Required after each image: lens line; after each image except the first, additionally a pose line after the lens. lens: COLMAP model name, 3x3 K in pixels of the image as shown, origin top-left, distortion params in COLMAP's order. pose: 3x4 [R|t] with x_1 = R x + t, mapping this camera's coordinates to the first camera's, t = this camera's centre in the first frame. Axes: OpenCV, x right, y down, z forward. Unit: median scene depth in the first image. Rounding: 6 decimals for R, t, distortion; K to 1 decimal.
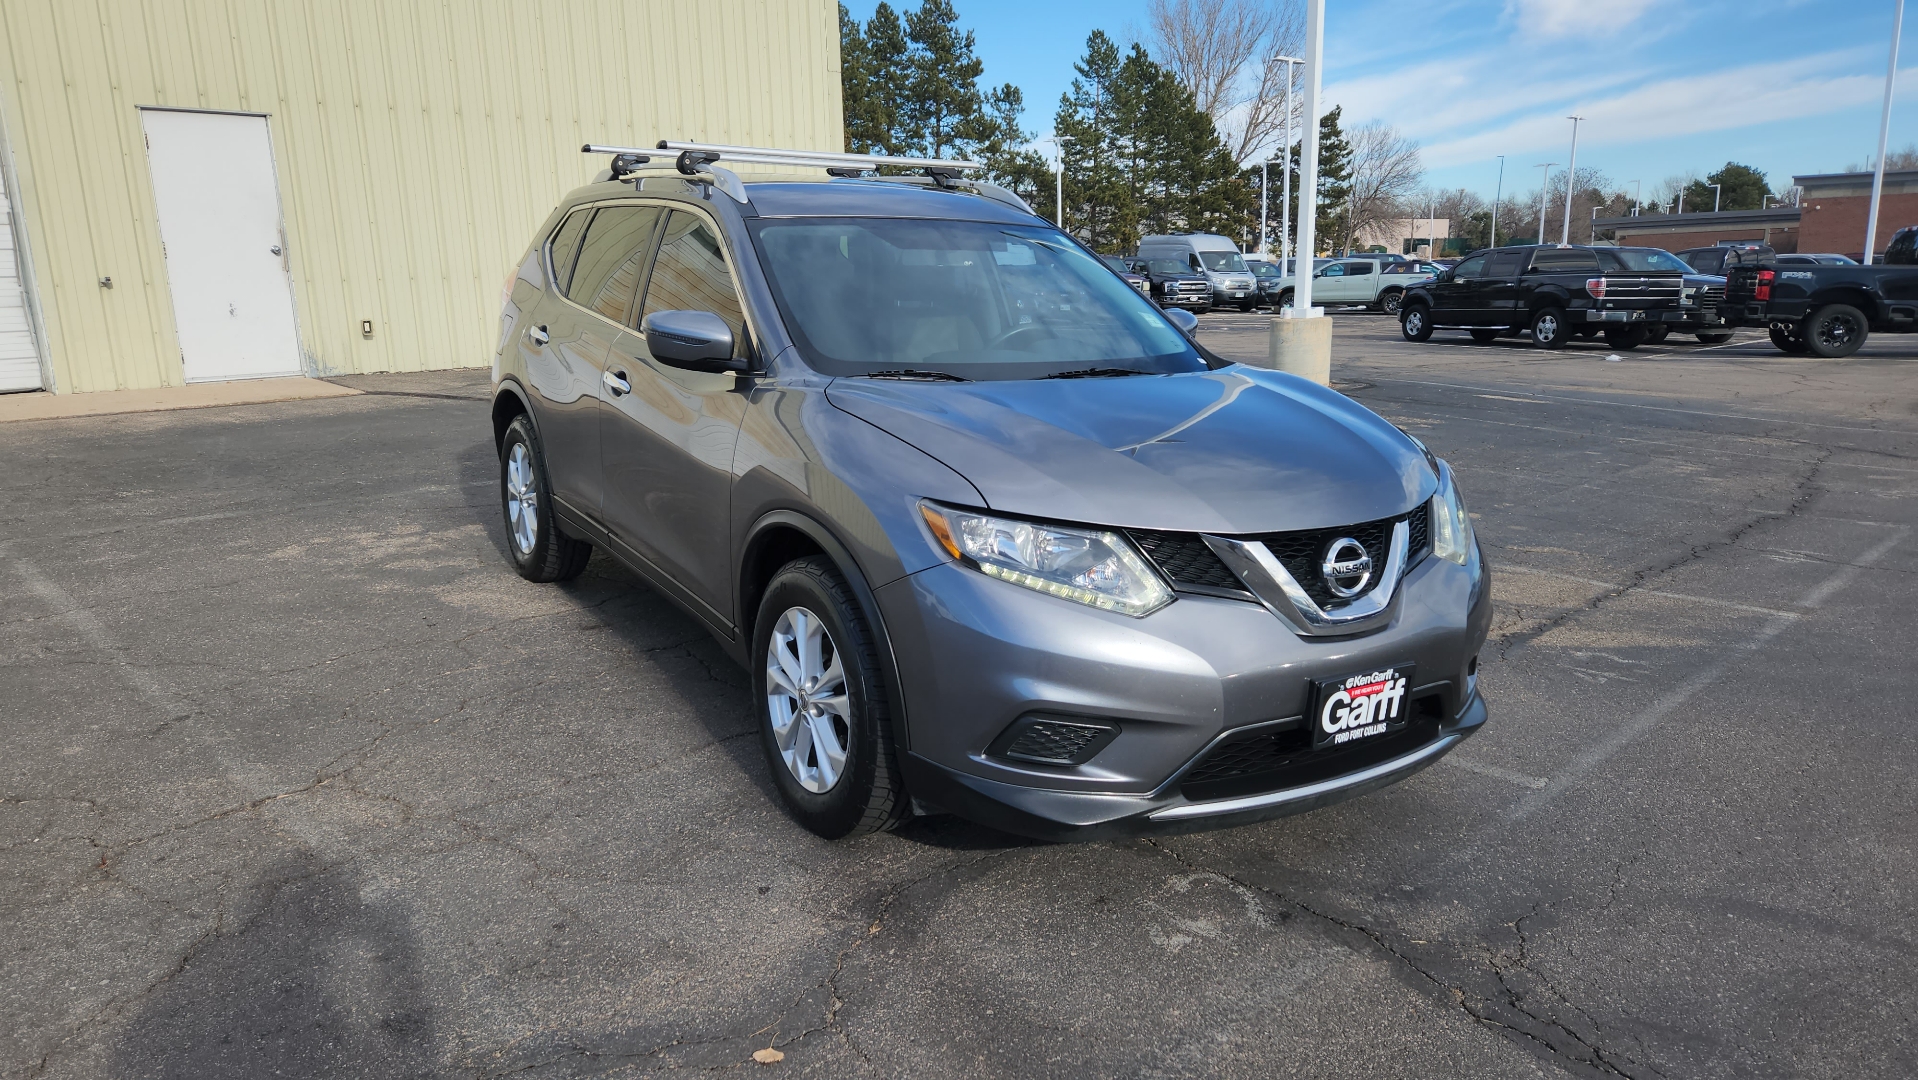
lens RADIAL K [[1285.2, 0, 923.9], [0, 1285.2, 546.5], [0, 0, 1]] dist [0.063165, -0.043005]
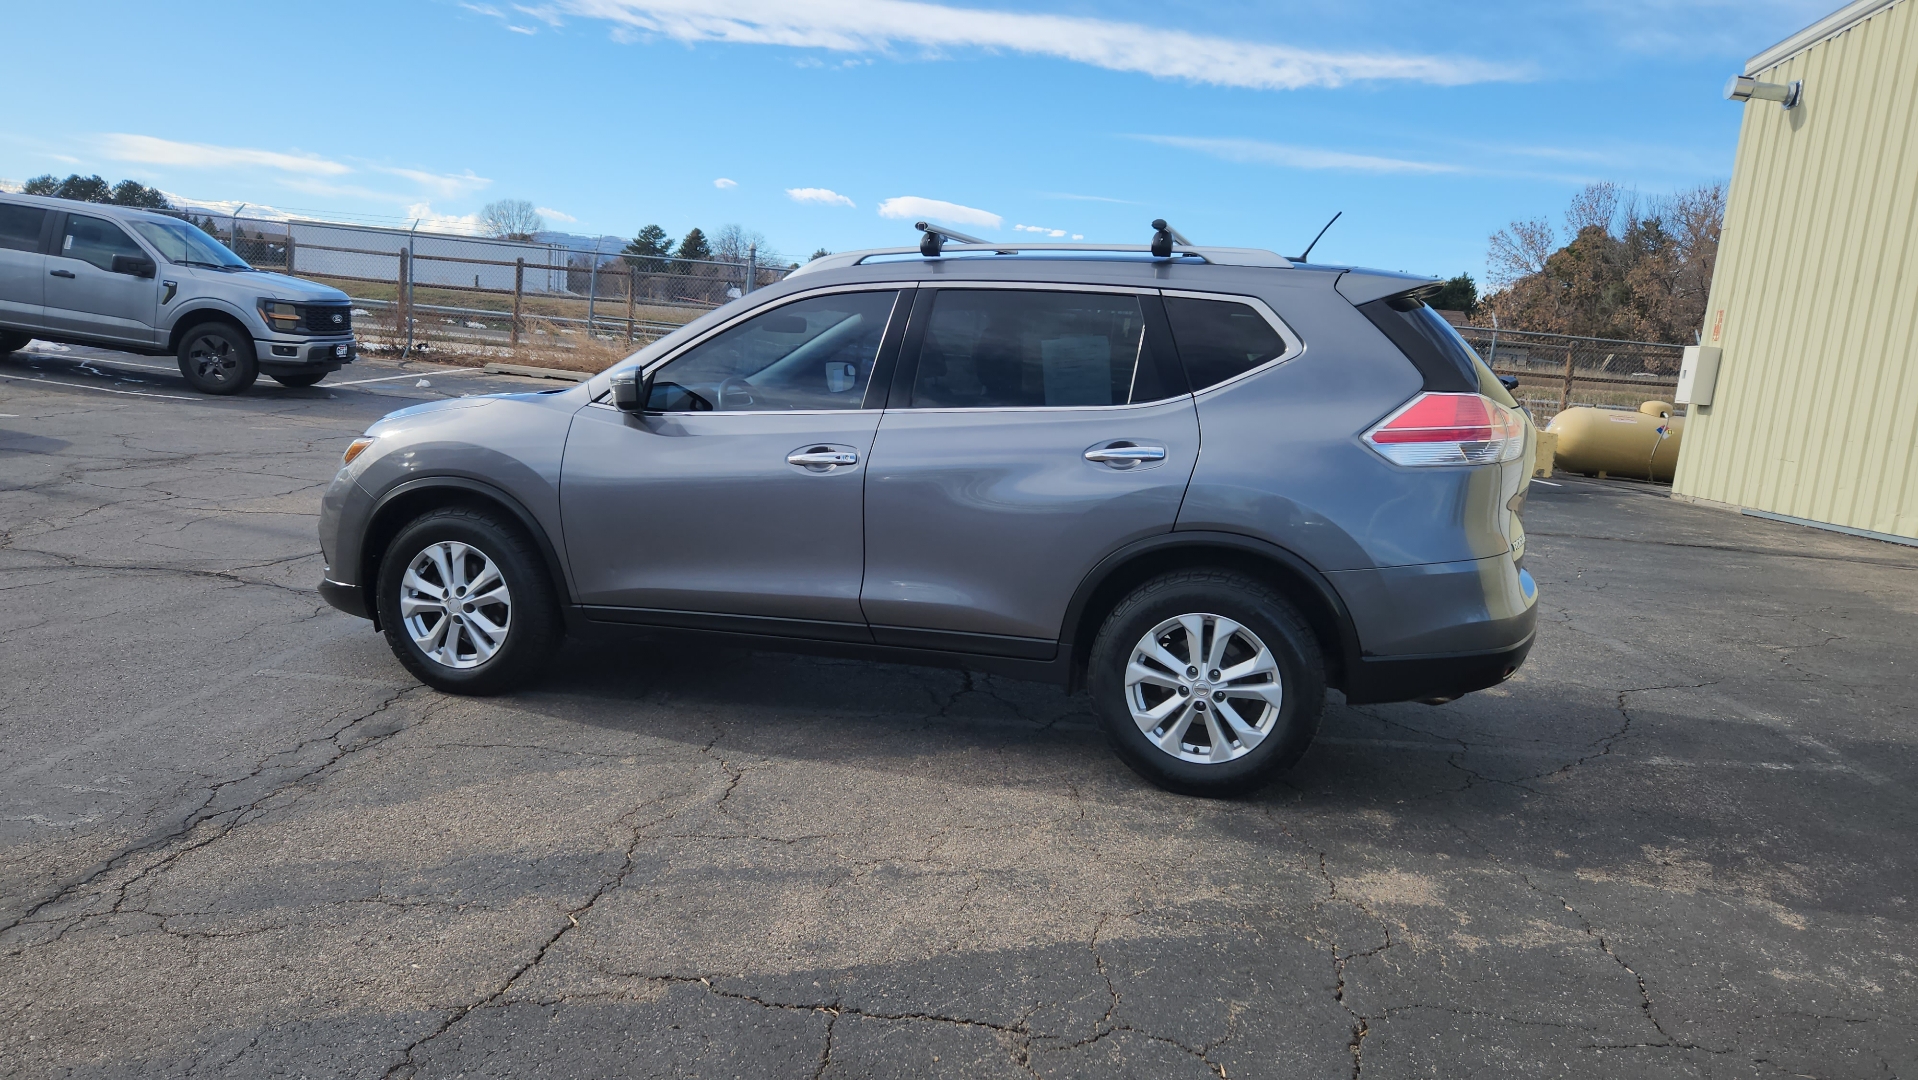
lens RADIAL K [[1279.7, 0, 931.8], [0, 1279.7, 525.1], [0, 0, 1]] dist [0.071684, -0.056839]
pose [[-0.750728, 0.043214, -0.659197, 0.276411], [-0.212155, 0.929229, 0.302530, -0.170381], [0.625618, 0.366970, -0.688429, 0.765657]]
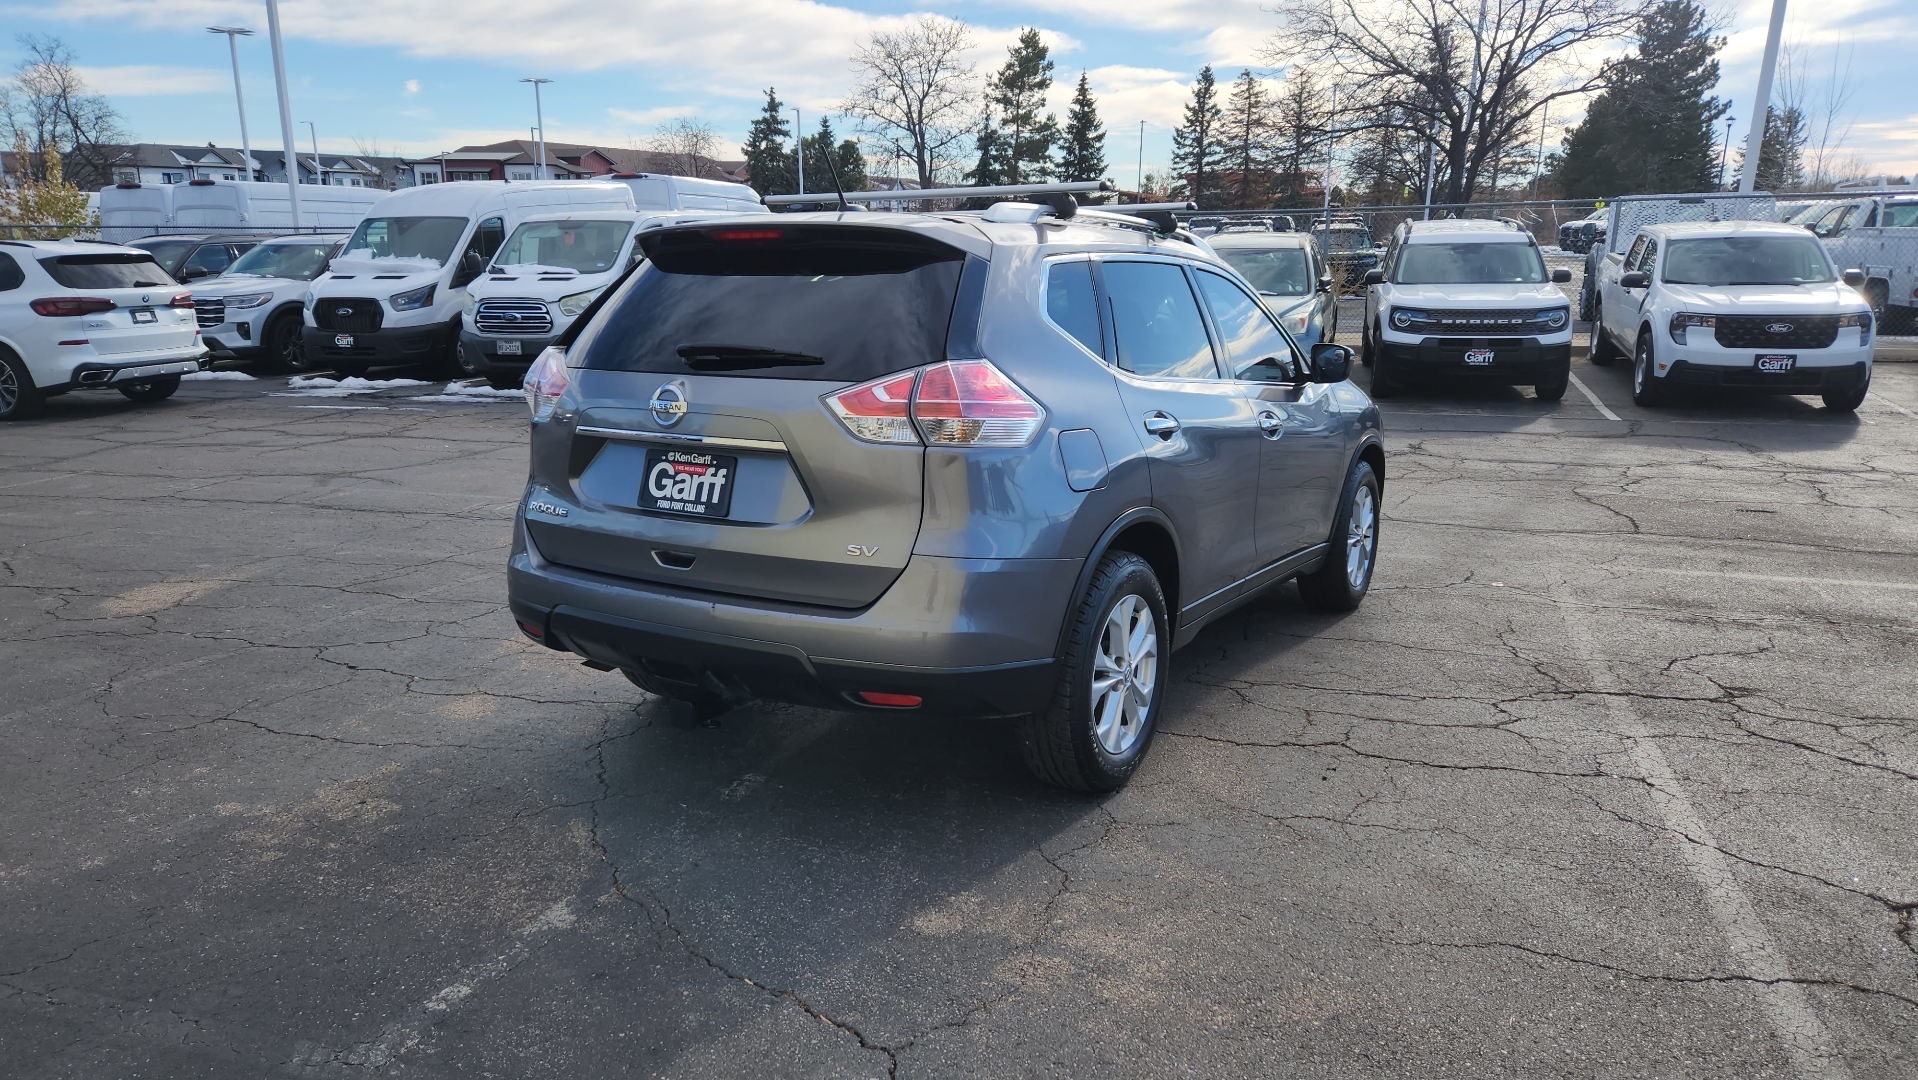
lens RADIAL K [[1279.7, 0, 938.7], [0, 1279.7, 550.7], [0, 0, 1]] dist [0.071684, -0.056839]
pose [[-0.452162, -0.202433, 0.868660, -0.425041], [0.192534, 0.928791, 0.316666, -0.168289], [-0.870908, 0.310431, -0.380988, 0.663908]]
